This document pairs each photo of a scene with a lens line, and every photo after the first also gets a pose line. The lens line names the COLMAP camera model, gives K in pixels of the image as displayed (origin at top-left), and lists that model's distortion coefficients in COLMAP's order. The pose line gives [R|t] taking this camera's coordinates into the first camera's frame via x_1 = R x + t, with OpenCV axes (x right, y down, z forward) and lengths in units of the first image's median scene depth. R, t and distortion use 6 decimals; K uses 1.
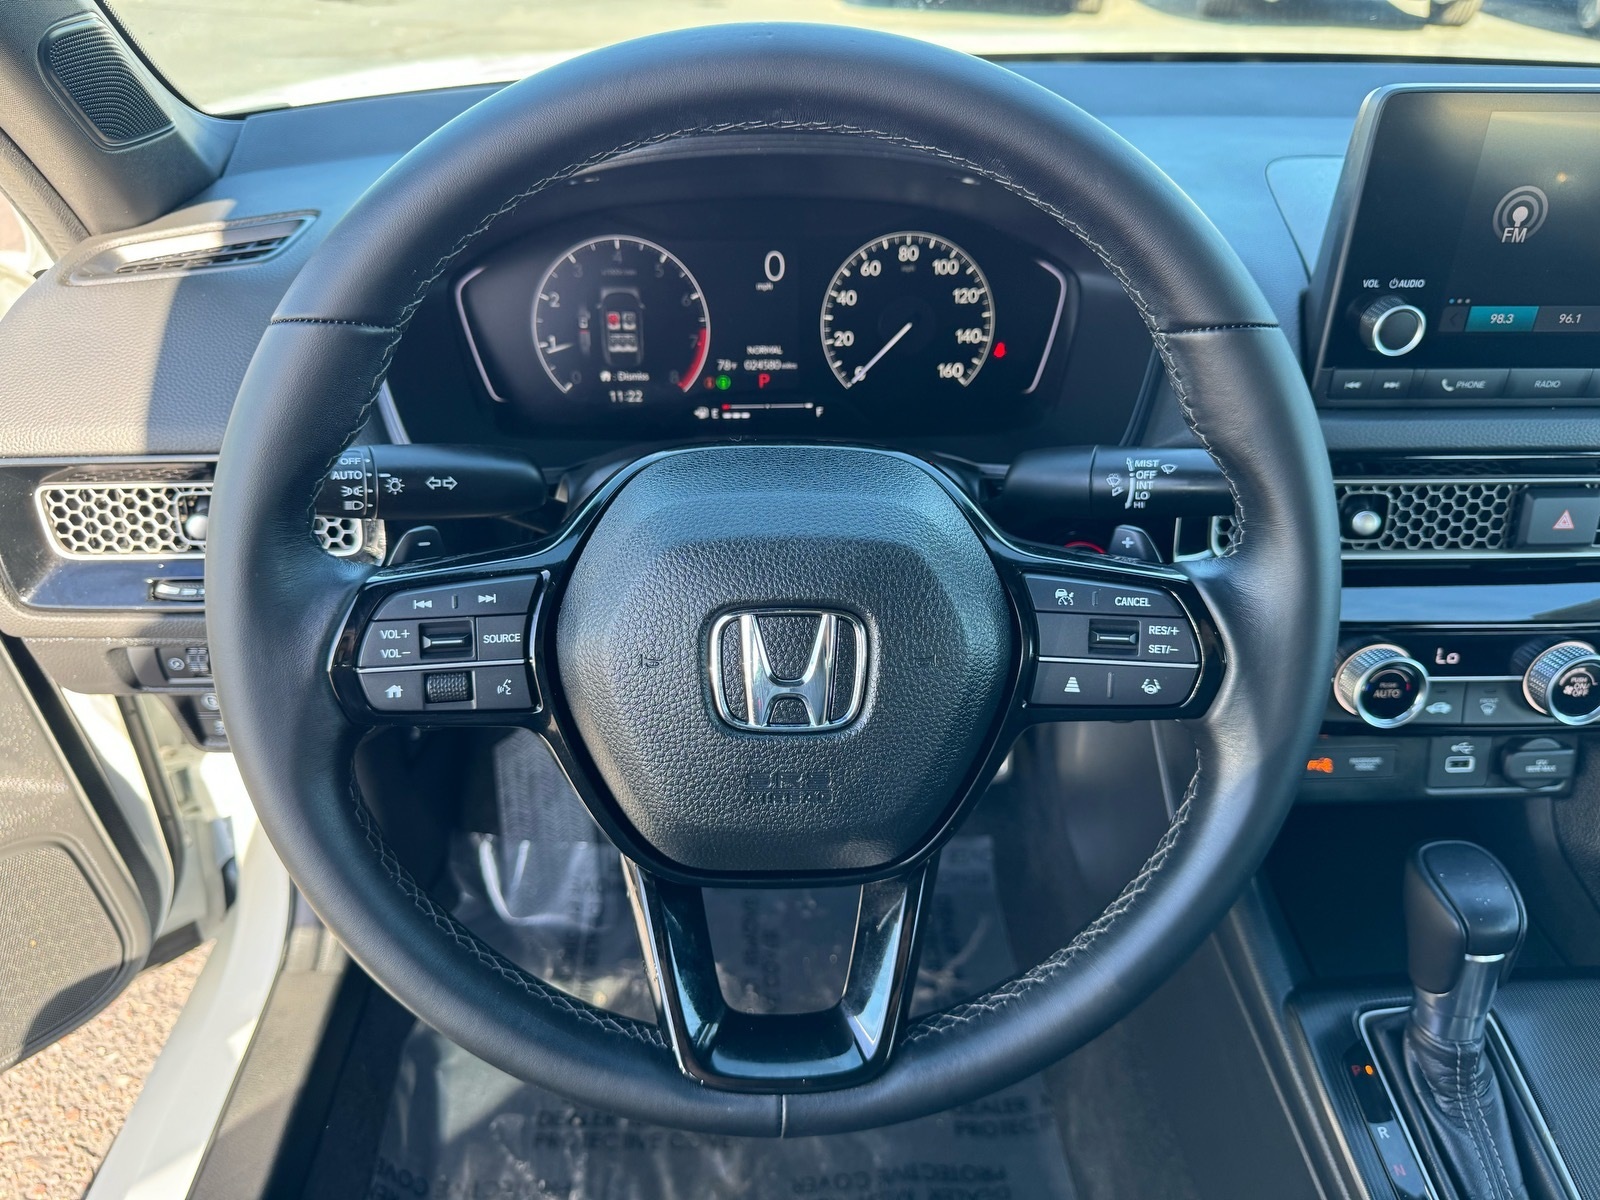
lens RADIAL K [[1130.2, 0, 795.9], [0, 1130.2, 612.5], [0, 0, 1]] dist [0.093708, -0.156701]
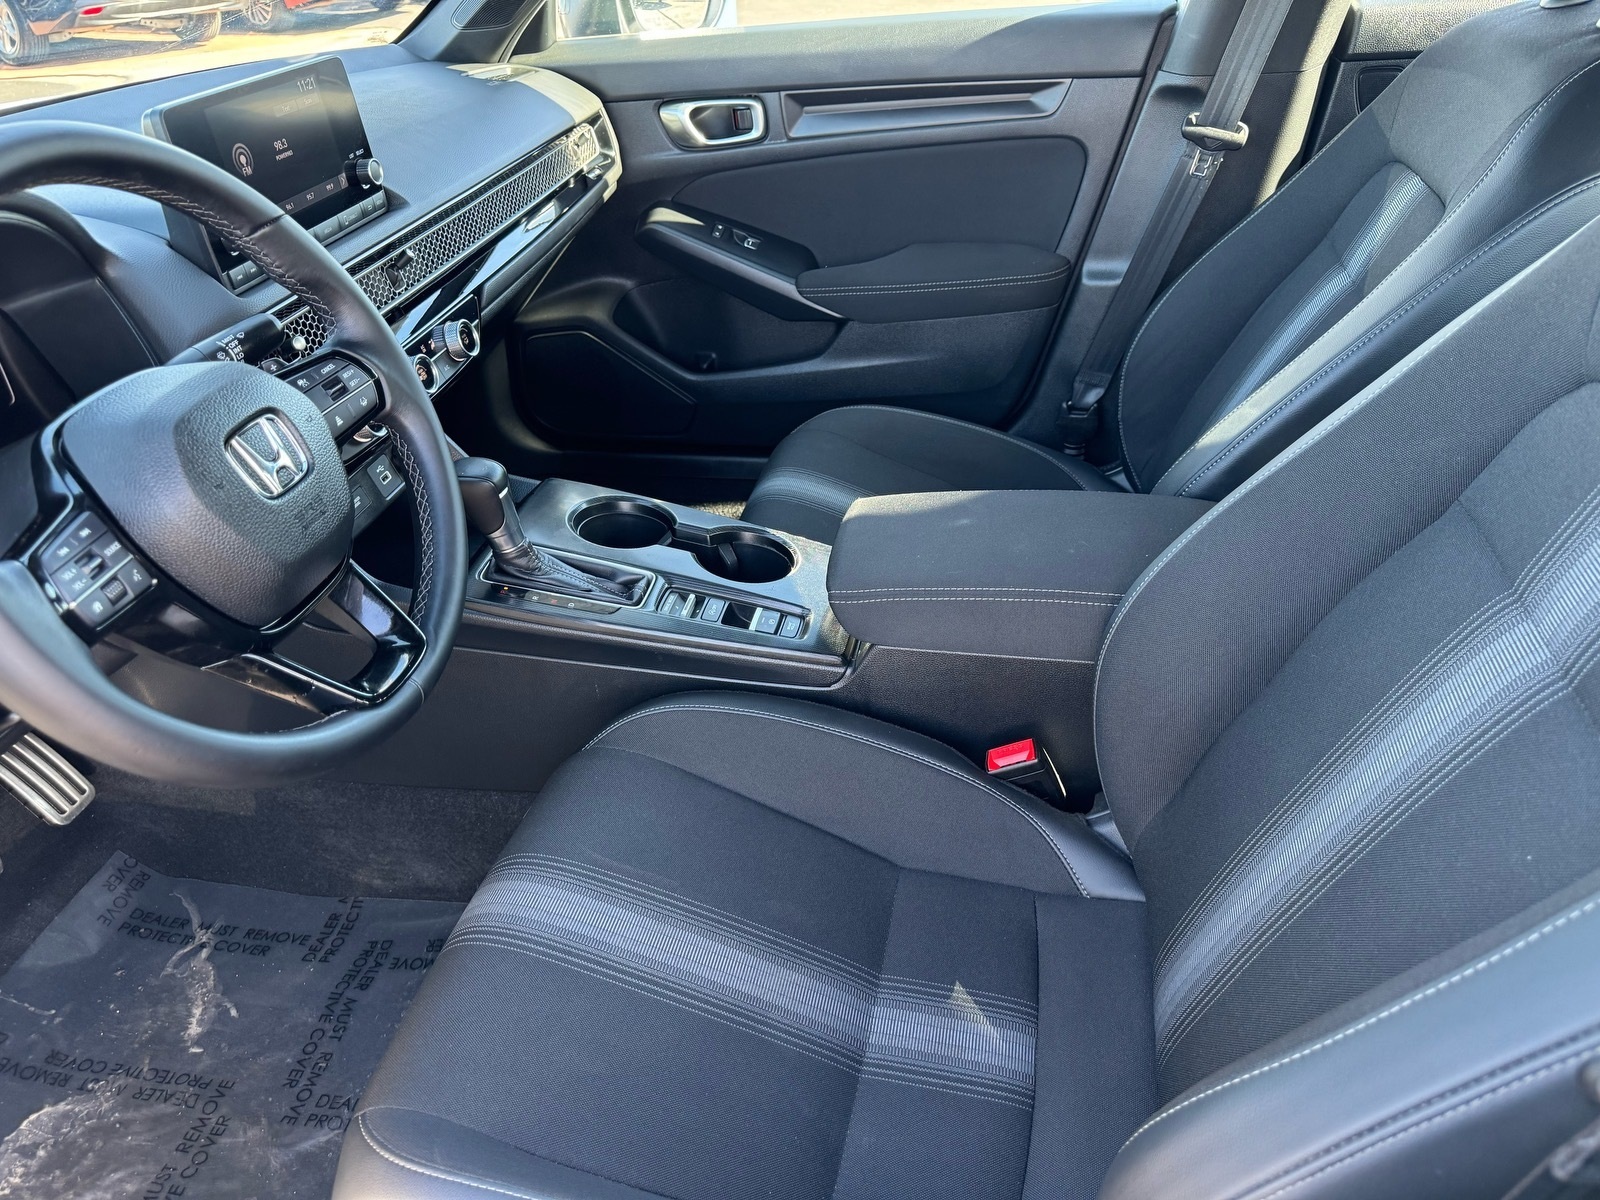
lens RADIAL K [[1130.2, 0, 795.9], [0, 1130.2, 612.5], [0, 0, 1]] dist [0.093708, -0.156701]
pose [[0.234263, -0.556281, 0.797291, -0.916345], [0.581581, 0.737367, 0.343589, 0.063431], [-0.779028, 0.383199, 0.496260, -0.297728]]
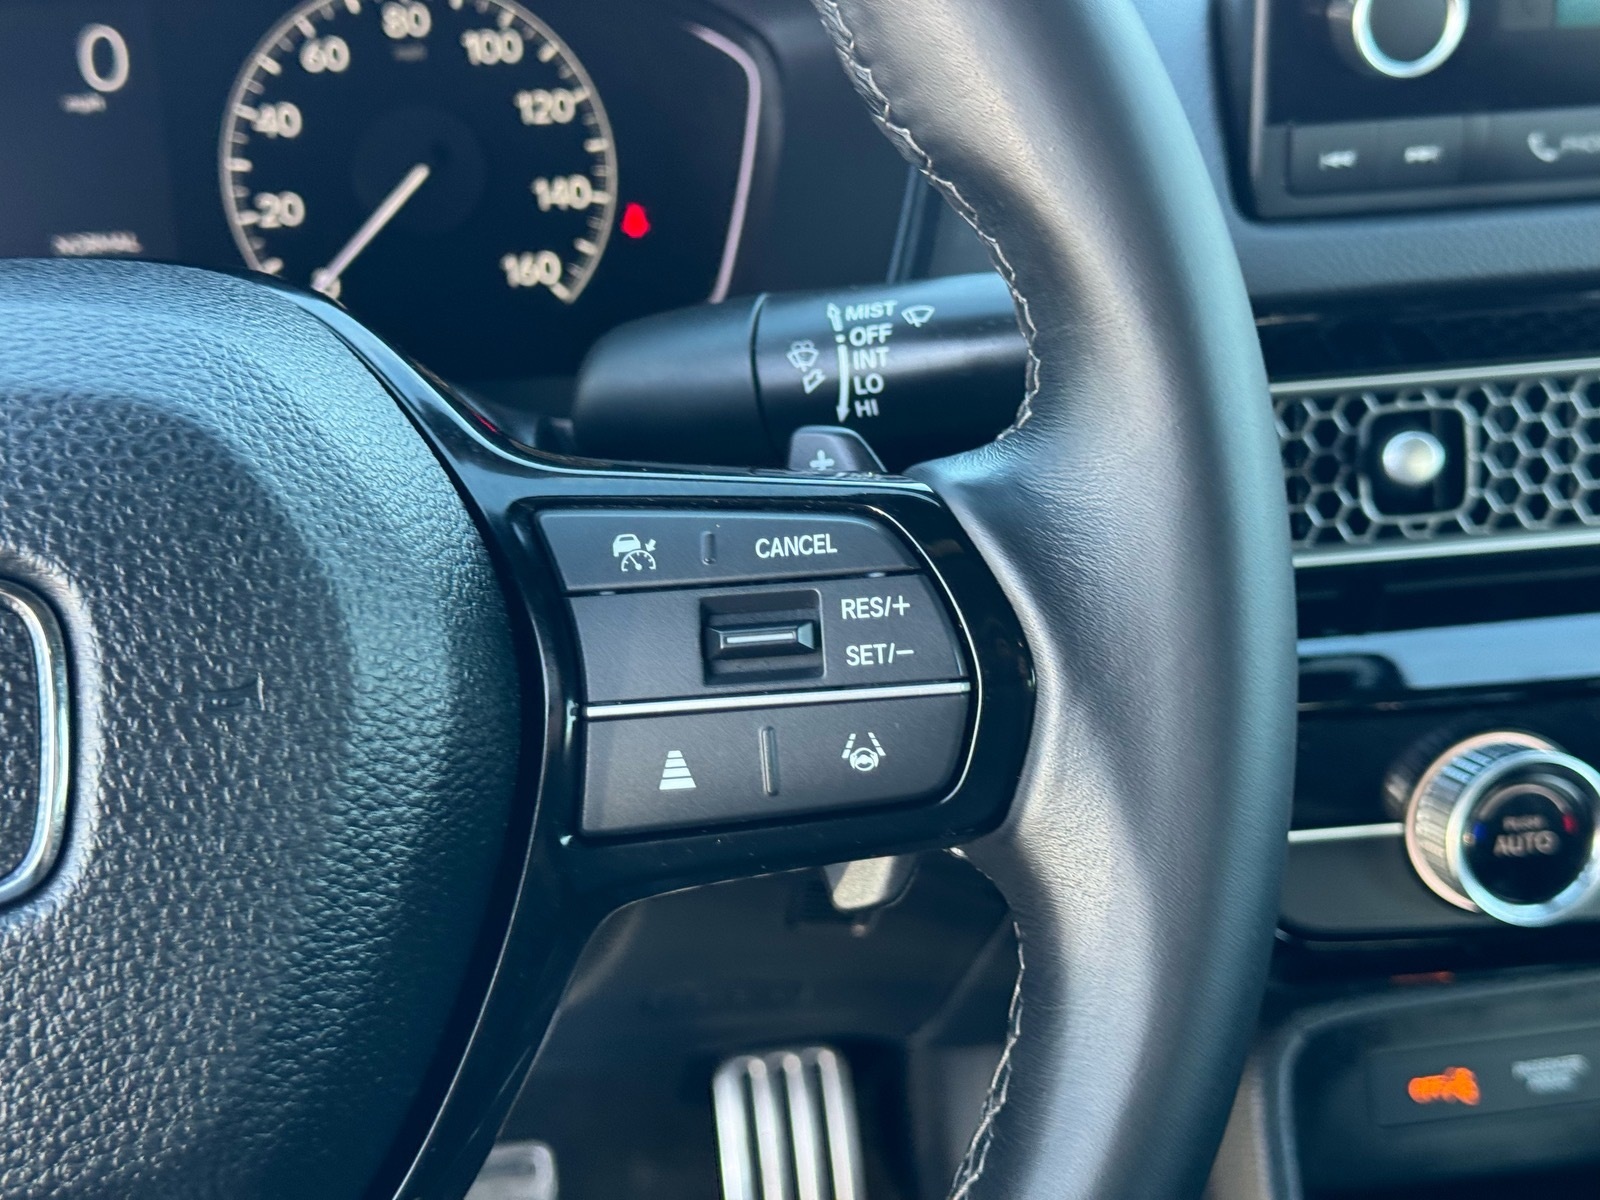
lens RADIAL K [[2303.6, 0, 756.4], [0, 2303.6, 573.4], [0, 0, 1]] dist [0.168669, -0.001500]
pose [[0.990725, -0.074284, 0.113779, 0.133517], [0.095888, 0.975487, -0.198069, 0.113955], [-0.096277, 0.207142, 0.973562, 0.147262]]
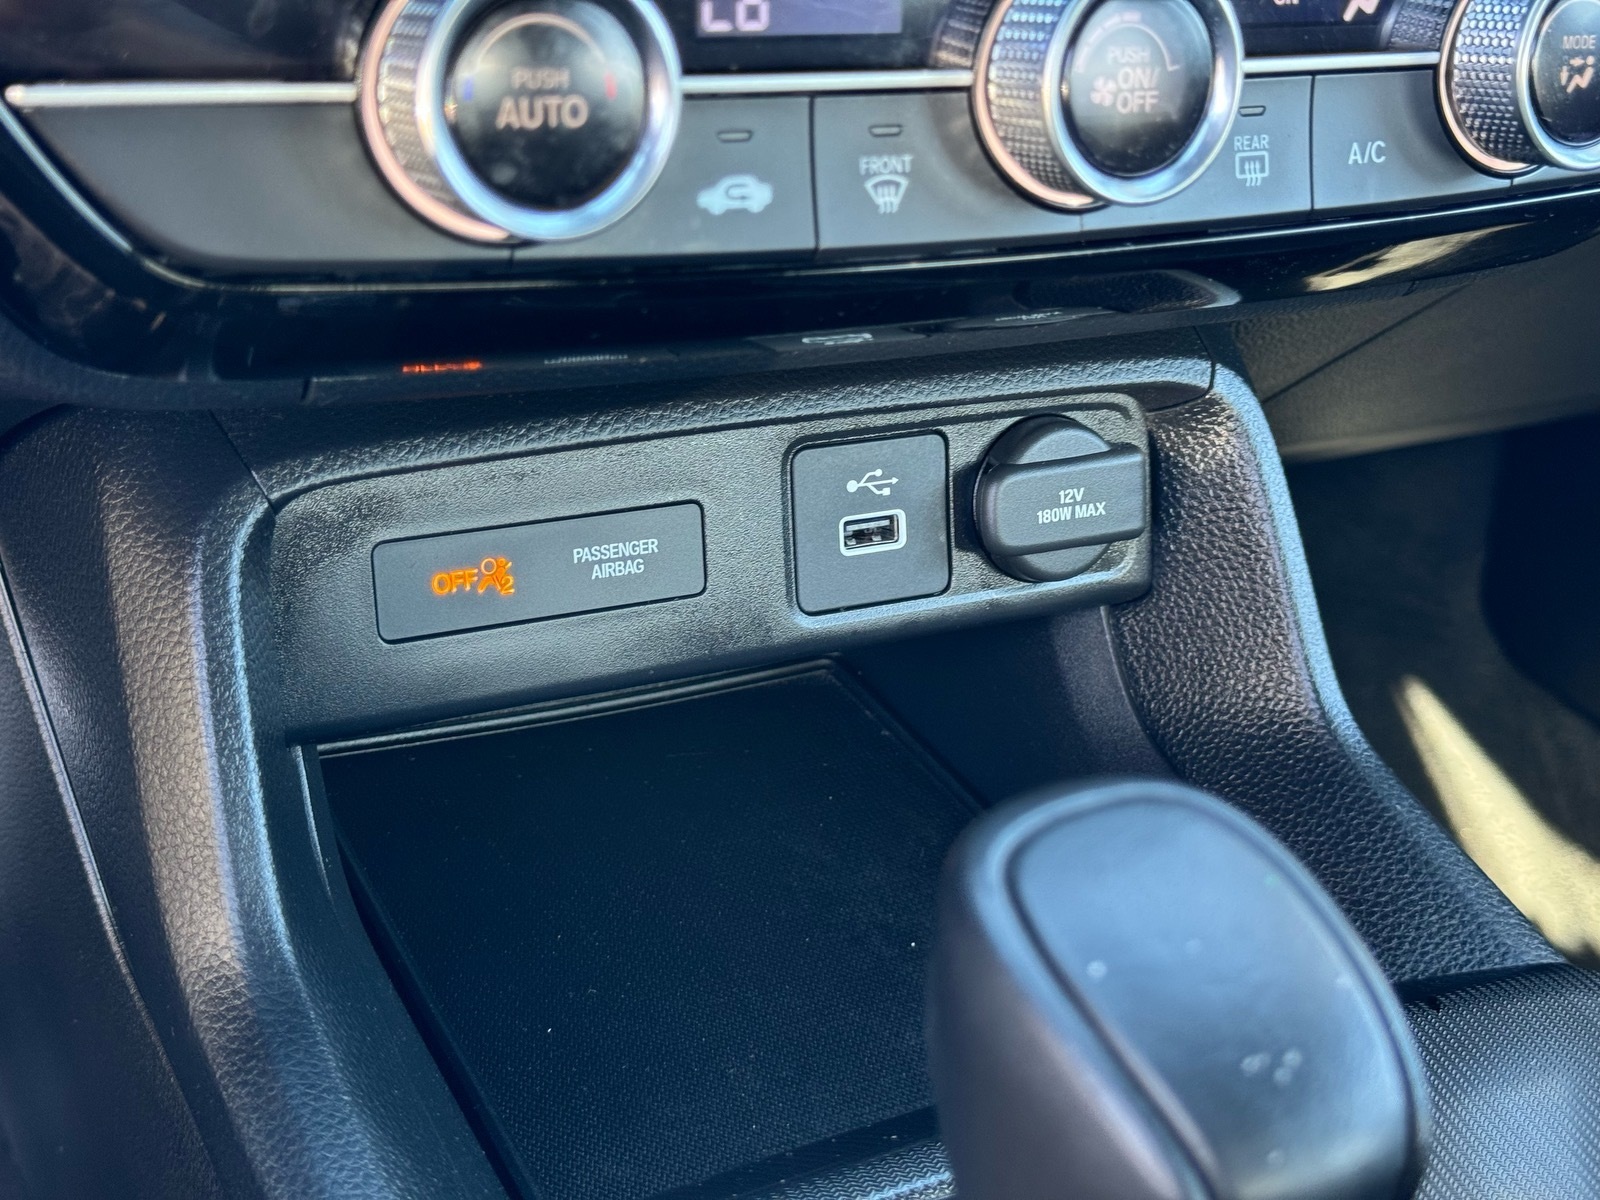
lens RADIAL K [[2274.0, 0, 800.0], [0, 2274.0, 600.0], [0, 0, 1]] dist [0.174736, -0.340843]
pose [[0.884484, -0.121989, 0.450340, 0.301322], [0.145019, 0.989285, -0.016844, 0.194751], [-0.443460, 0.080206, 0.892698, 0.484059]]
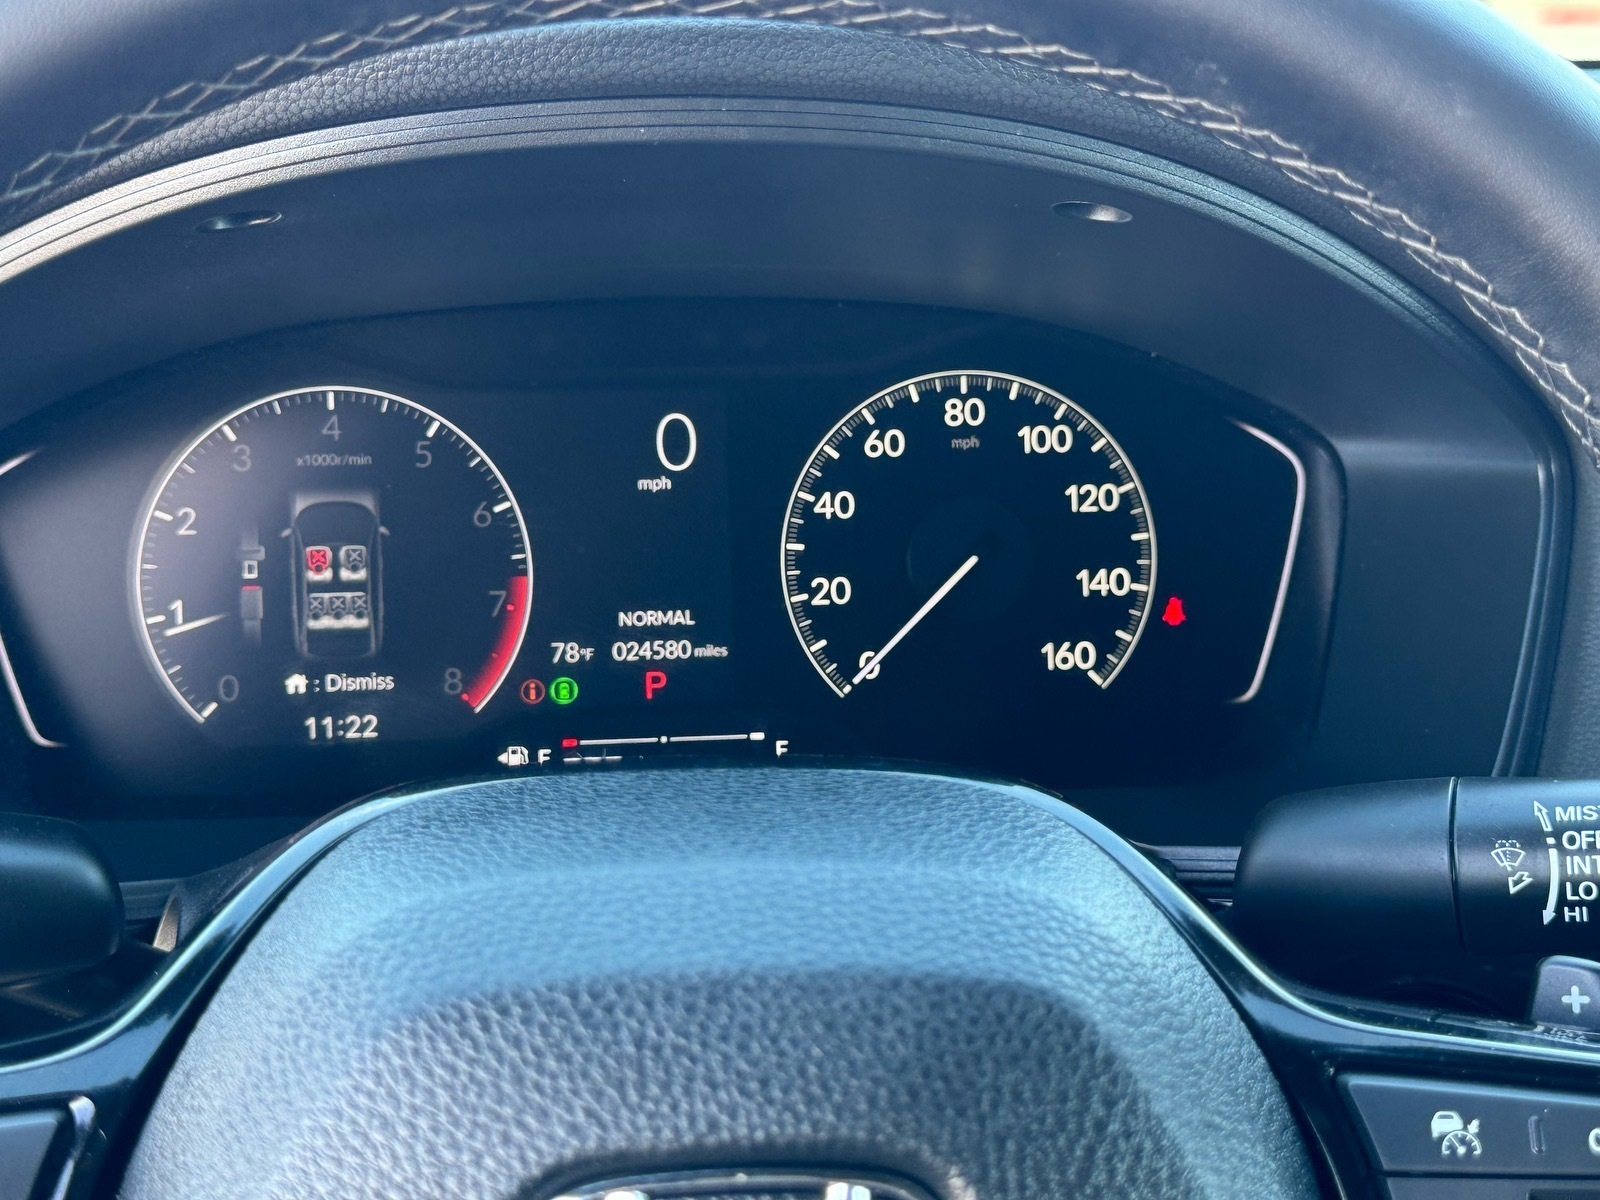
lens RADIAL K [[2274.0, 0, 800.0], [0, 2274.0, 600.0], [0, 0, 1]] dist [0.174736, -0.340843]
pose [[0.999025, -0.015968, 0.041161, -0.008940], [0.026783, 0.960358, -0.277480, 0.016802], [-0.035098, 0.278311, 0.959849, 0.154057]]
